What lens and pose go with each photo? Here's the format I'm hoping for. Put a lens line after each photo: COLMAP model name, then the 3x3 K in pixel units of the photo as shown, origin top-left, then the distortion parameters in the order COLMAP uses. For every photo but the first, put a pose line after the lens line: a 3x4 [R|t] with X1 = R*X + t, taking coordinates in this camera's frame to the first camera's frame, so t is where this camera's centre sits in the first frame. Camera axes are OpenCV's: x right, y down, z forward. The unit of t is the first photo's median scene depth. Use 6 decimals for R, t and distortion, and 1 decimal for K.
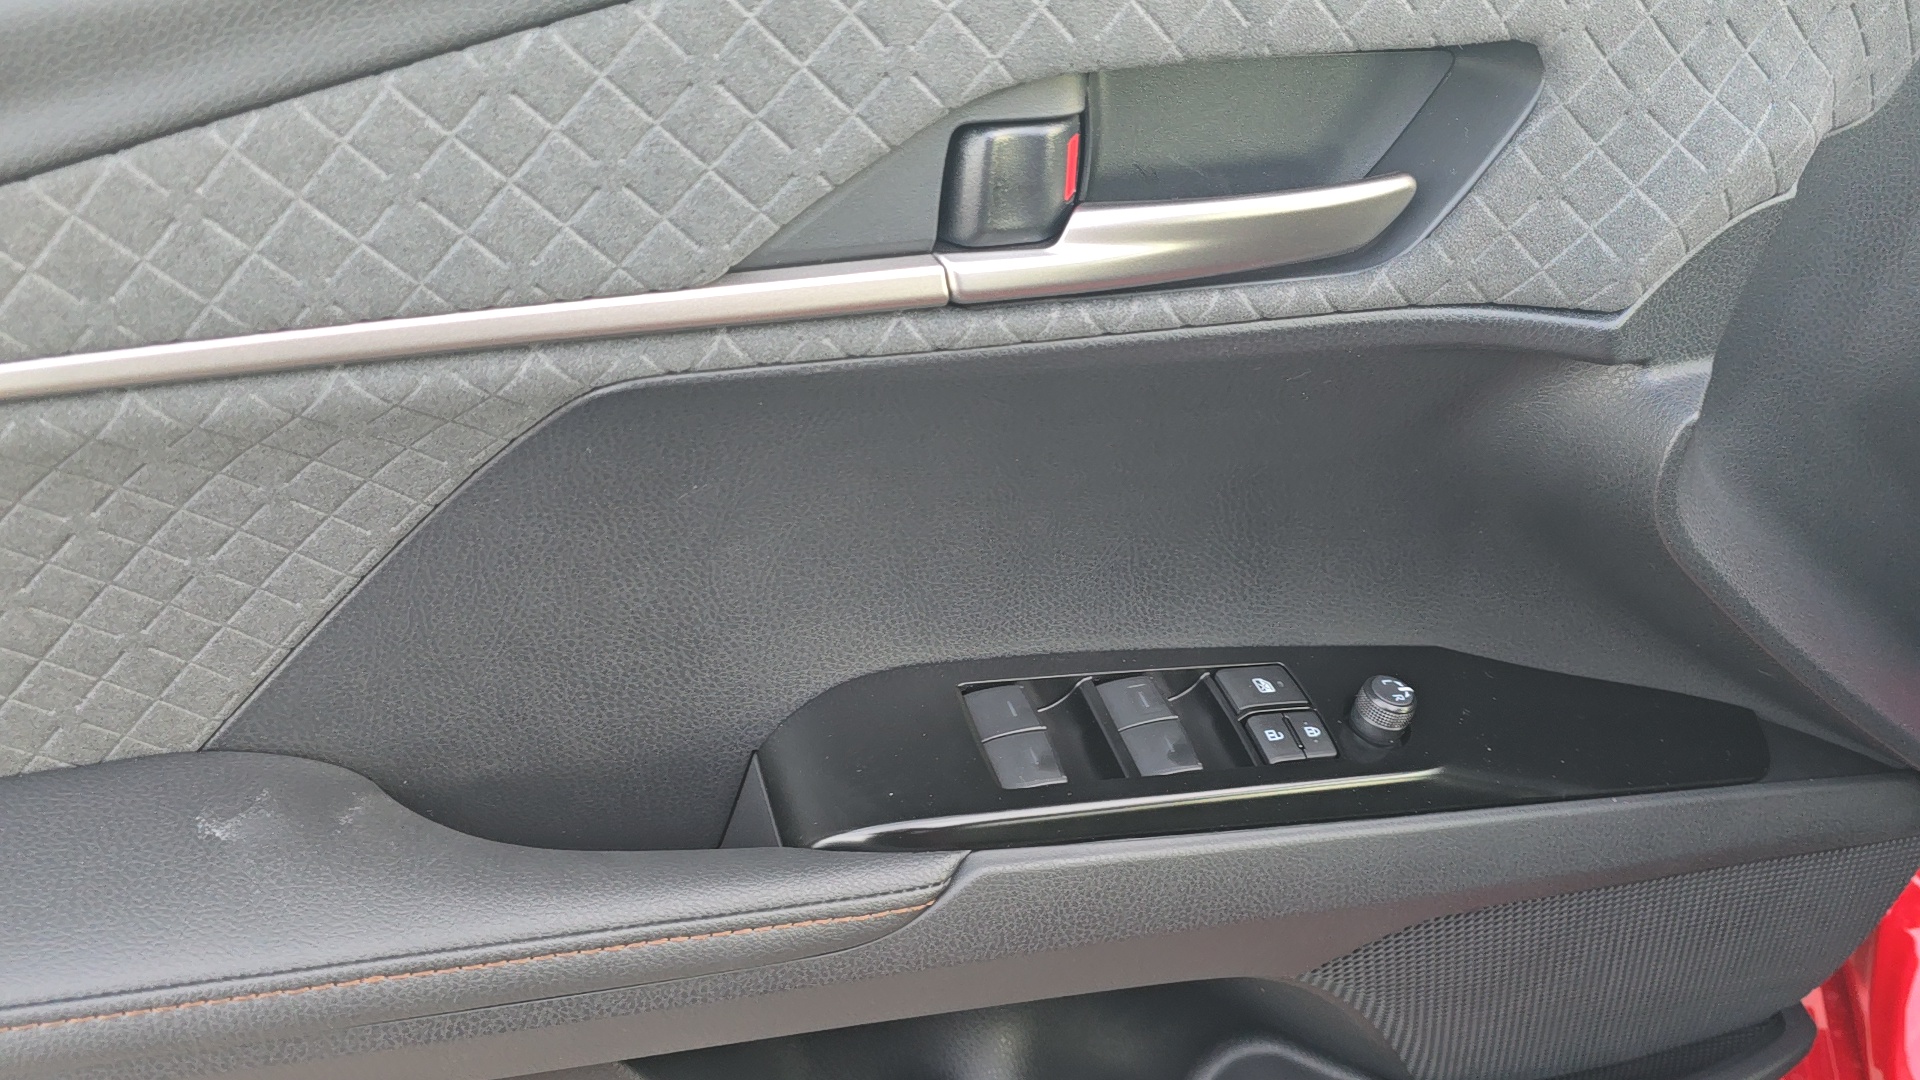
lens RADIAL K [[1584.9, 0, 965.7], [0, 1584.9, 530.1], [0, 0, 1]] dist [-0.013211, 0.005912]
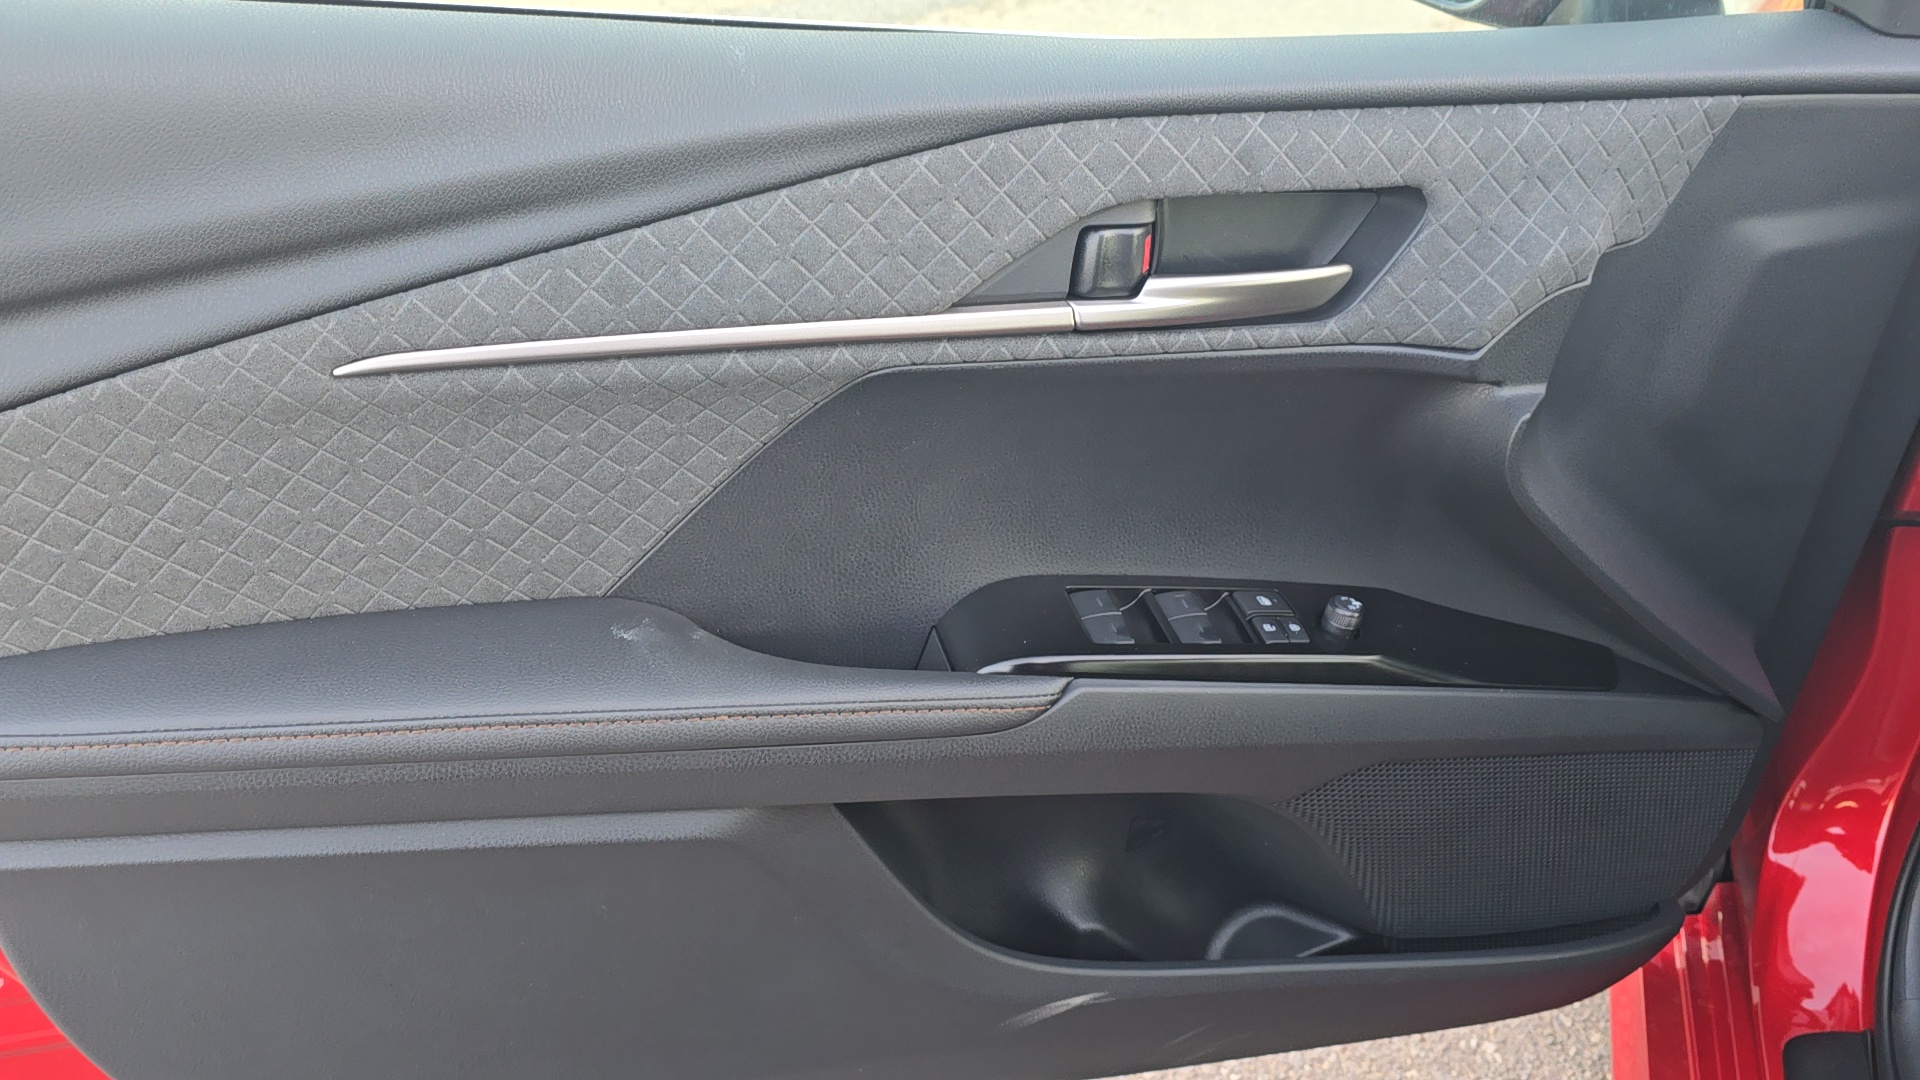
lens RADIAL K [[1584.9, 0, 971.6], [0, 1584.9, 539.6], [0, 0, 1]] dist [-0.013211, 0.005912]
pose [[0.999271, 0.025832, -0.028113, -0.064016], [-0.028103, 0.996100, -0.083641, 0.218887], [0.025843, 0.084370, 0.996099, -0.659049]]
